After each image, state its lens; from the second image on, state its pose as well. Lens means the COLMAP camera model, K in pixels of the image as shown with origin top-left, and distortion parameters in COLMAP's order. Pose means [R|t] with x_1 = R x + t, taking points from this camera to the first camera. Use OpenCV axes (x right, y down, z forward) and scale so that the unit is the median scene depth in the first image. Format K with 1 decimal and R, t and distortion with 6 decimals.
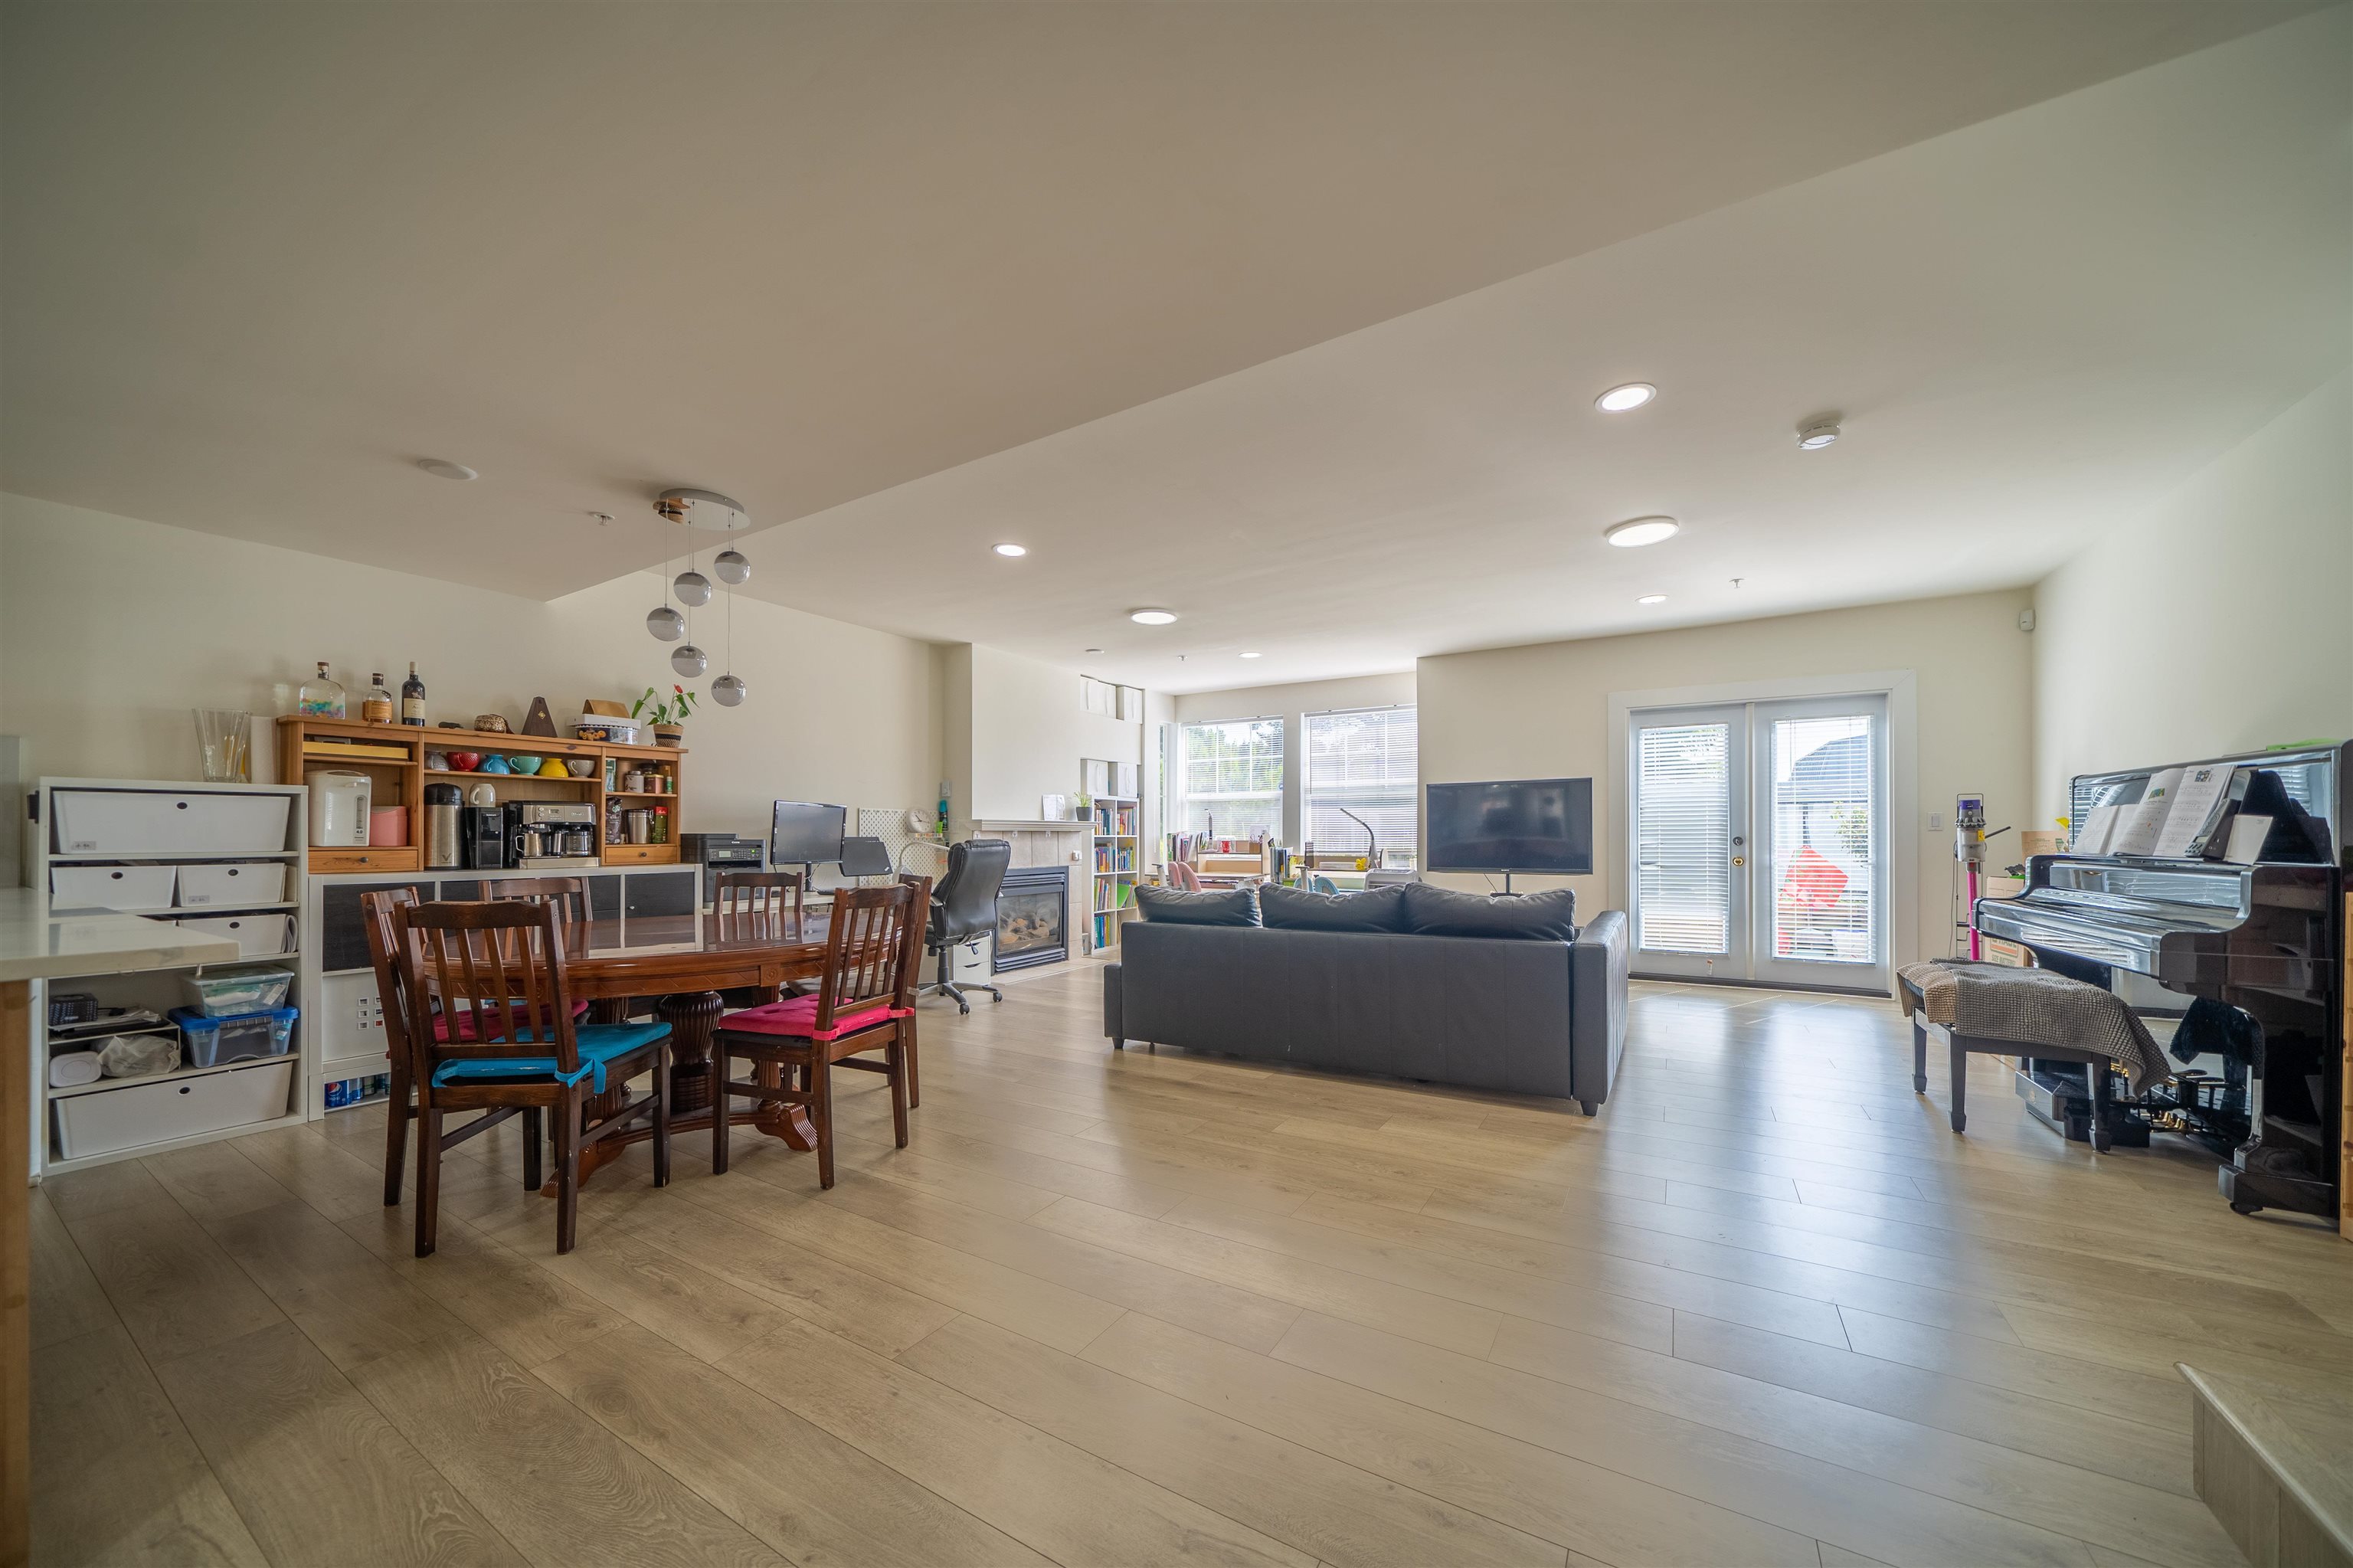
lens RADIAL K [[822.1, 0, 1181.0], [0, 822.1, 832.0], [0, 0, 1]] dist [-0.001232, -0.000193]
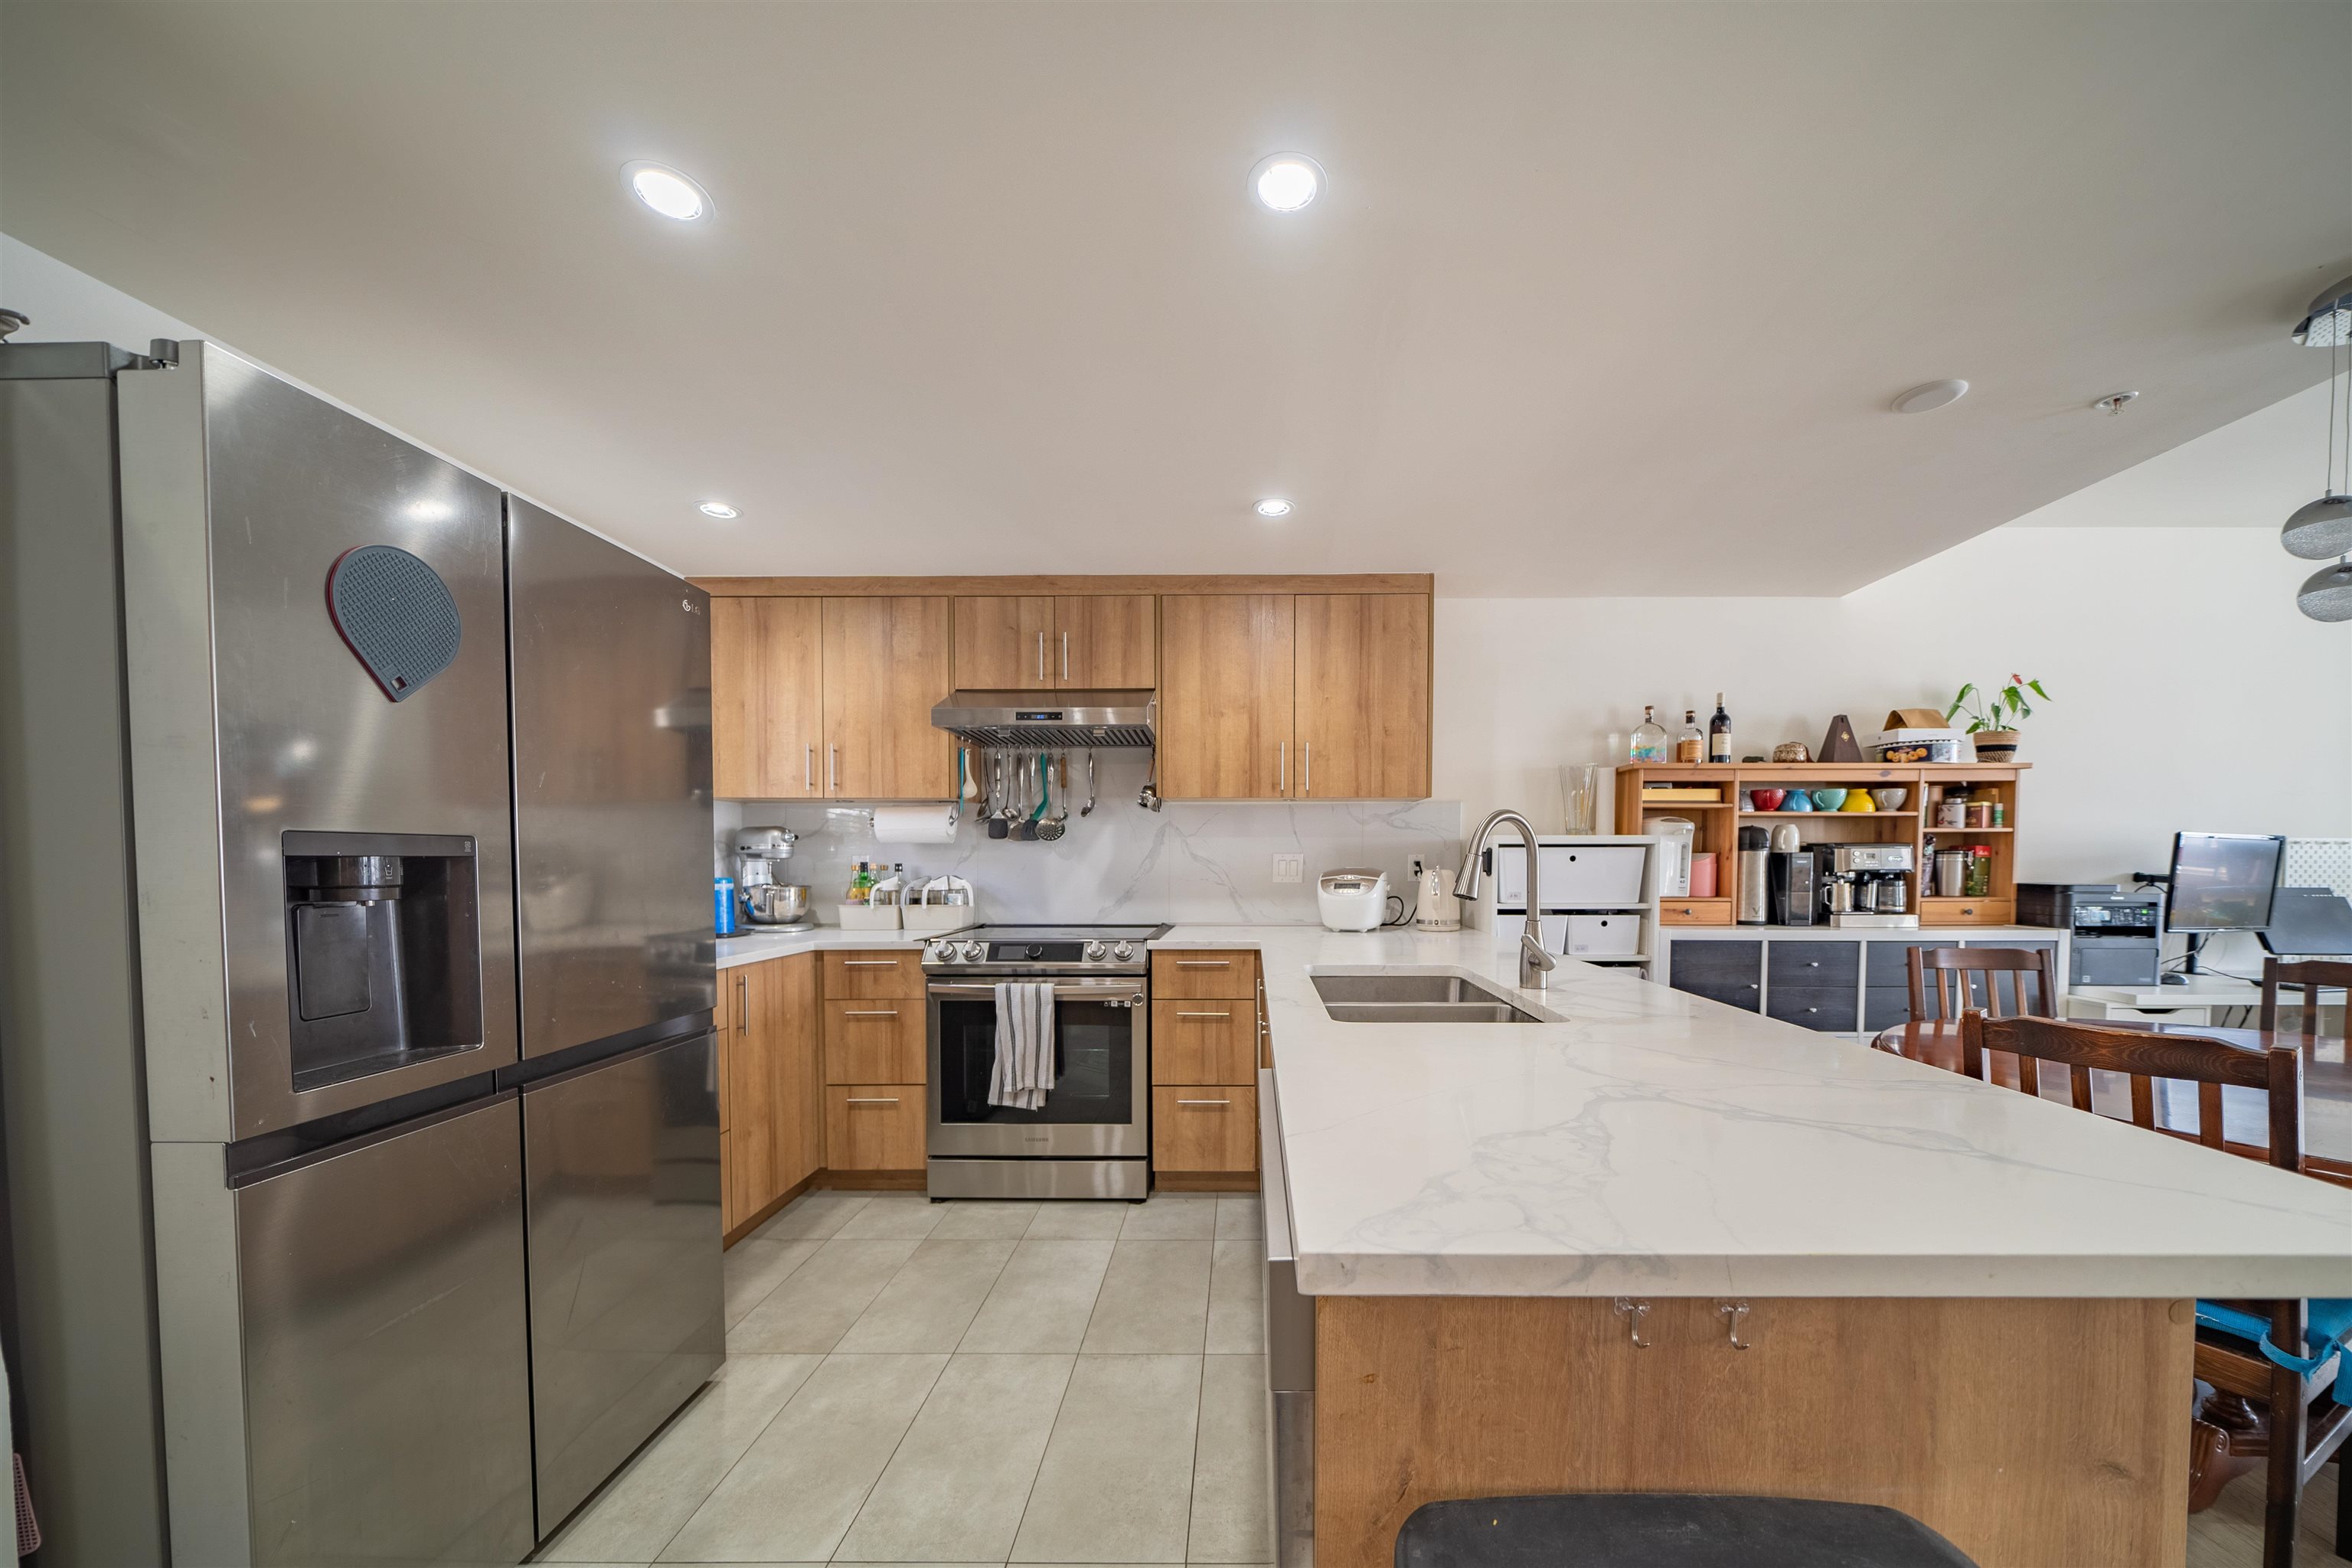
lens RADIAL K [[827.8, 0, 1247.1], [0, 827.8, 883.4], [0, 0, 1]] dist [-0.000562, -0.000044]
pose [[0.511765, 0.027435, -0.858687, -0.346796], [0.002876, 0.999430, 0.033645, -0.024581], [0.859121, -0.019688, 0.511394, 0.066891]]
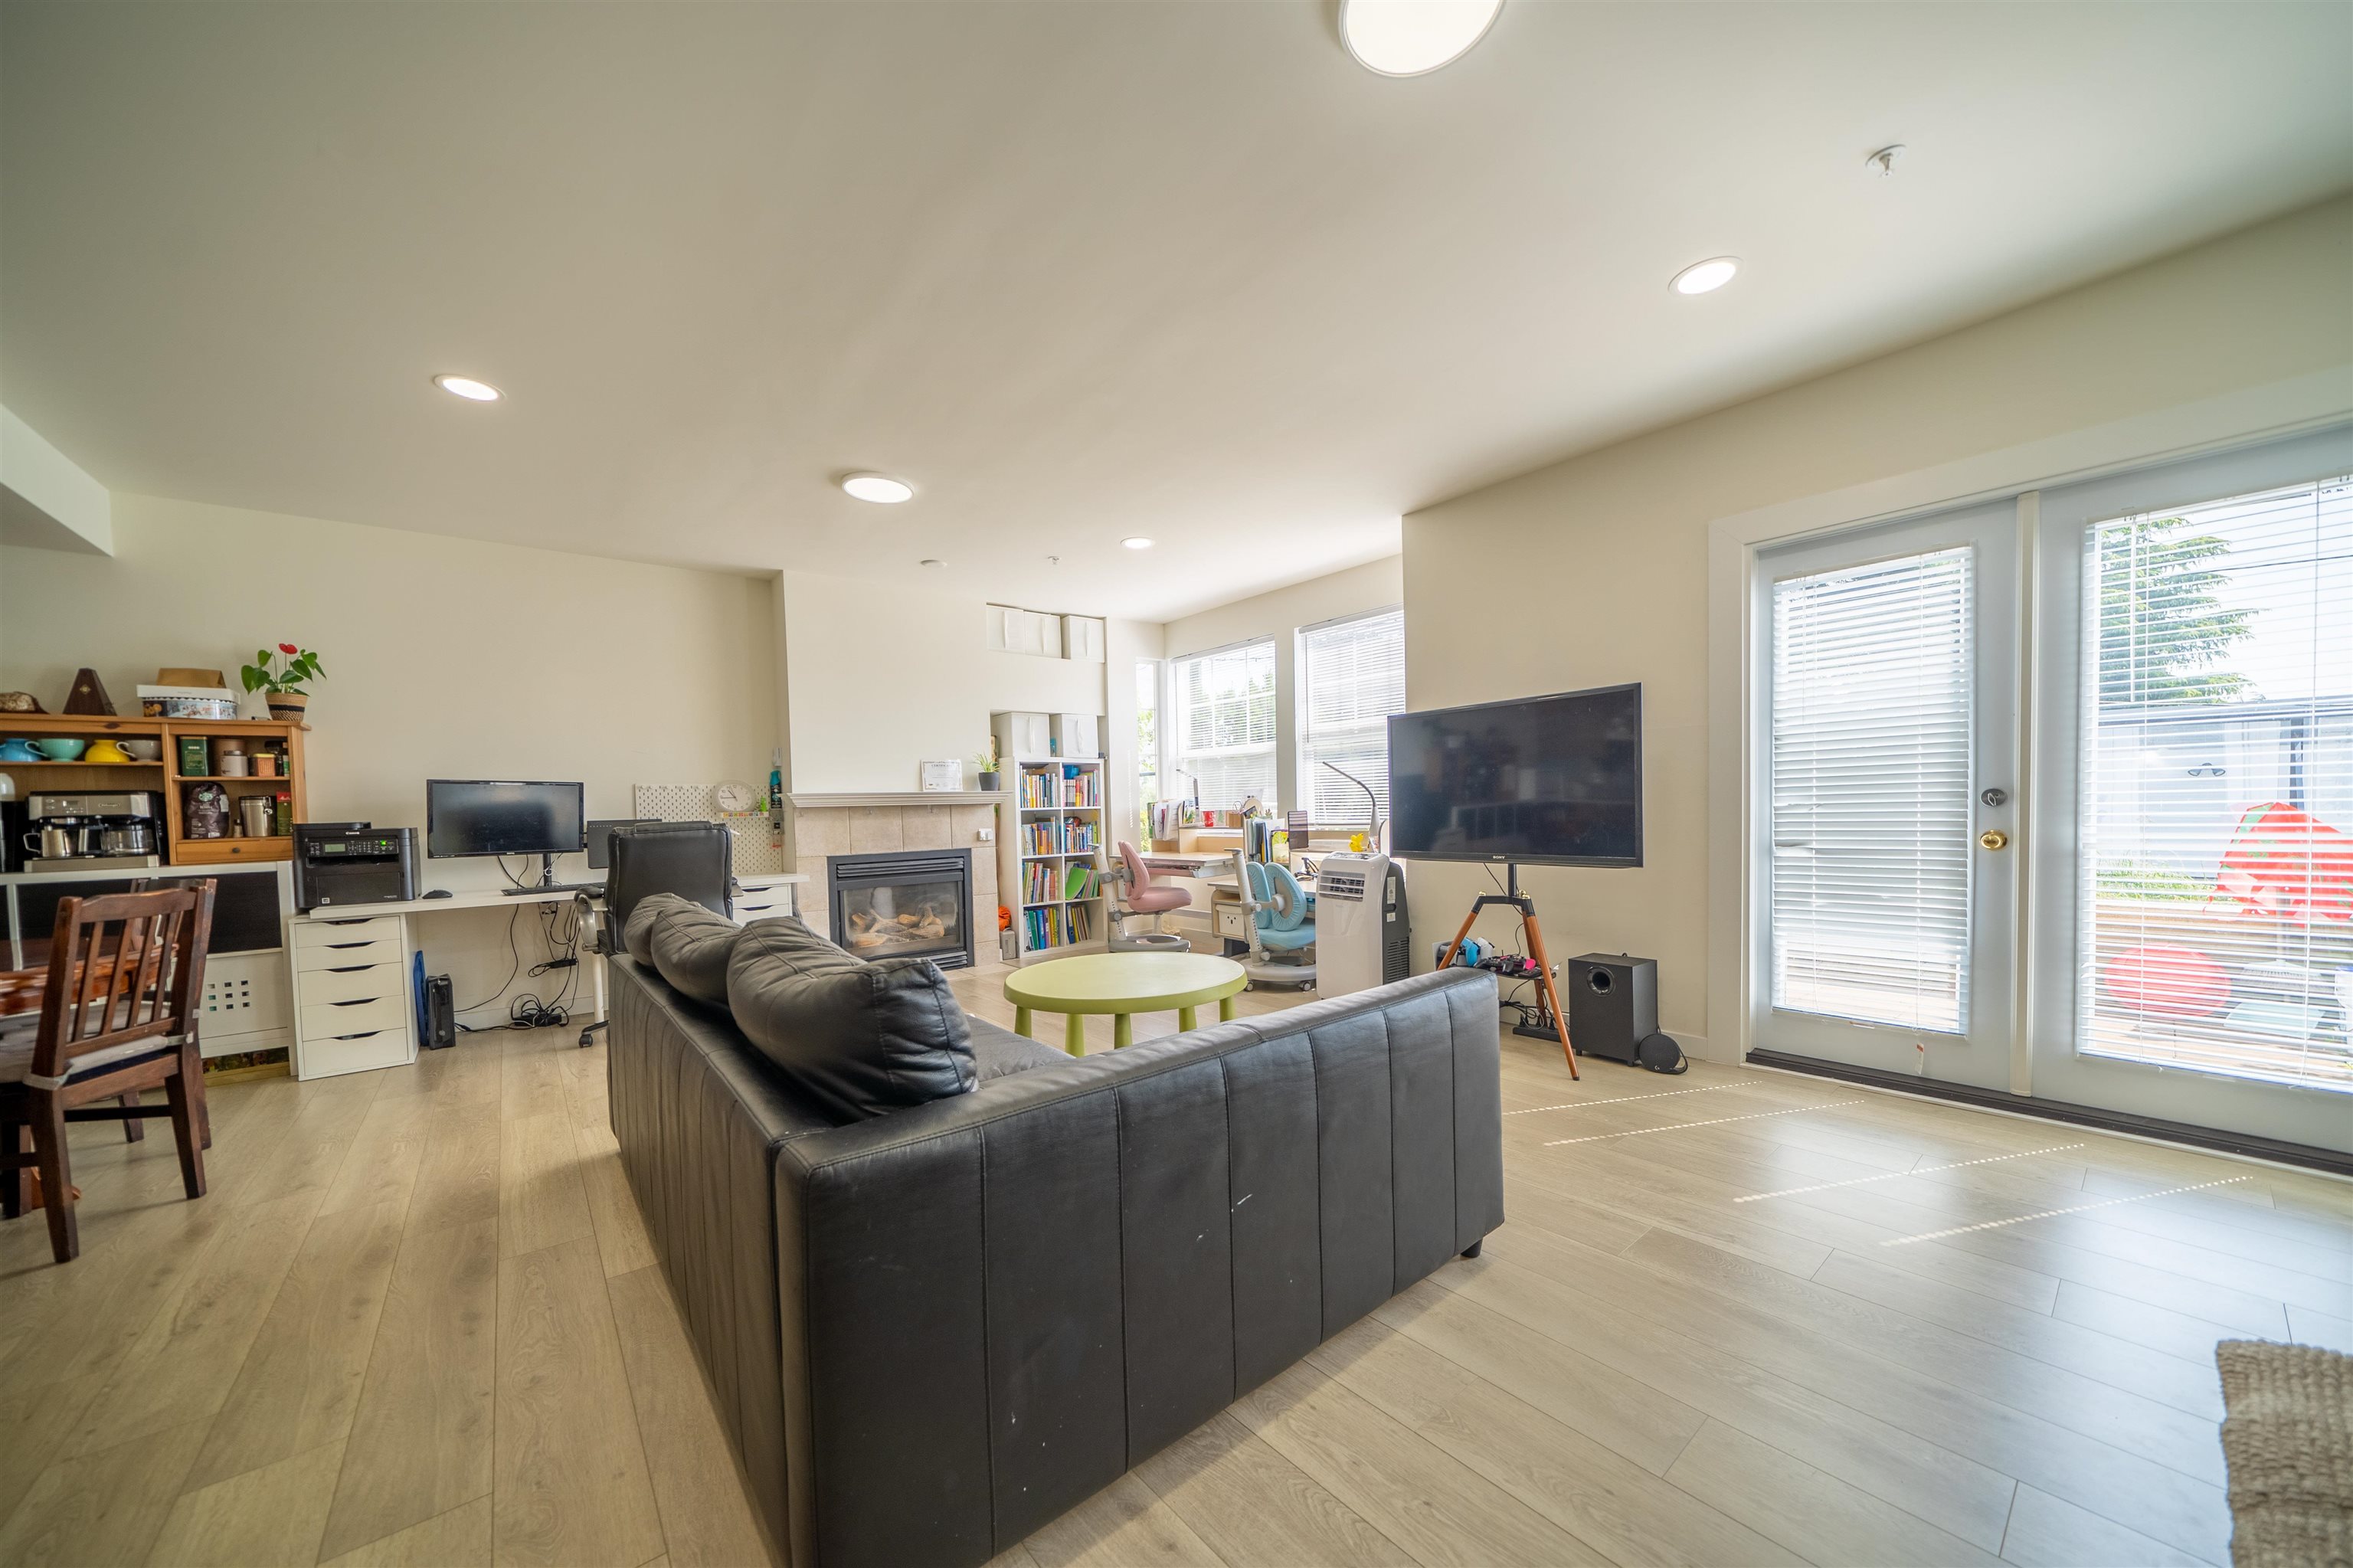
lens RADIAL K [[822.1, 0, 1181.0], [0, 822.1, 832.0], [0, 0, 1]] dist [-0.001232, -0.000193]
pose [[0.940948, -0.011425, -0.338359, 0.528706], [0.025772, 0.998948, 0.037942, 0.001637], [0.337570, -0.044422, 0.940252, 0.535407]]
